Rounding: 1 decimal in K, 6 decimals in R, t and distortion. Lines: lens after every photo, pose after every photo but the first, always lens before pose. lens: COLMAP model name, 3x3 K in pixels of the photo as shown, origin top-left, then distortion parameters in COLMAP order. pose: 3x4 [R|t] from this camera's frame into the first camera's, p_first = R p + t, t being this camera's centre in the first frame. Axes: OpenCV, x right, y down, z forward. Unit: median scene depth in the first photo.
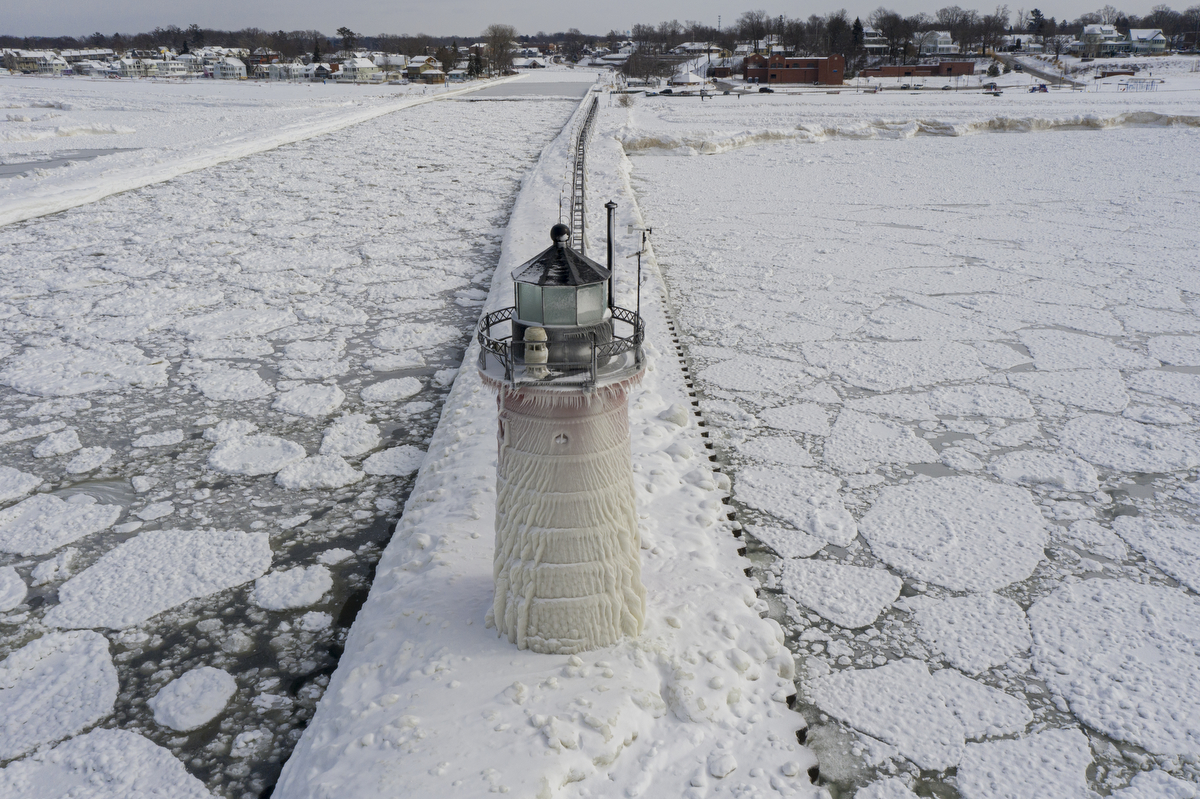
lens RADIAL K [[973.0, 0, 600.0], [0, 973.0, 399.5], [0, 0, 1]] dist [0.004710, -0.000177]
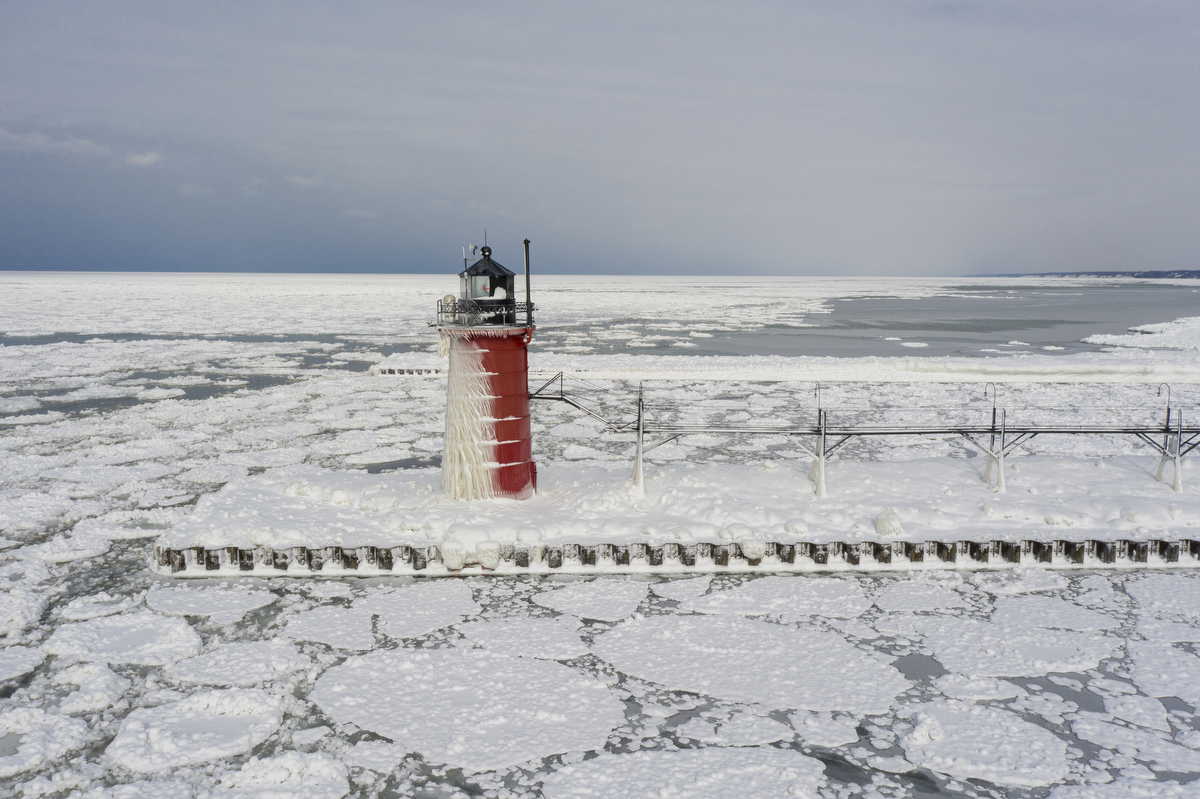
lens RADIAL K [[973.0, 0, 600.0], [0, 973.0, 399.5], [0, 0, 1]] dist [0.004710, -0.000177]
pose [[-0.011063, 0.129090, -0.991571, 0.110094], [-0.344243, 0.930525, 0.124983, -0.013214], [0.938816, 0.342724, 0.034143, 0.076193]]
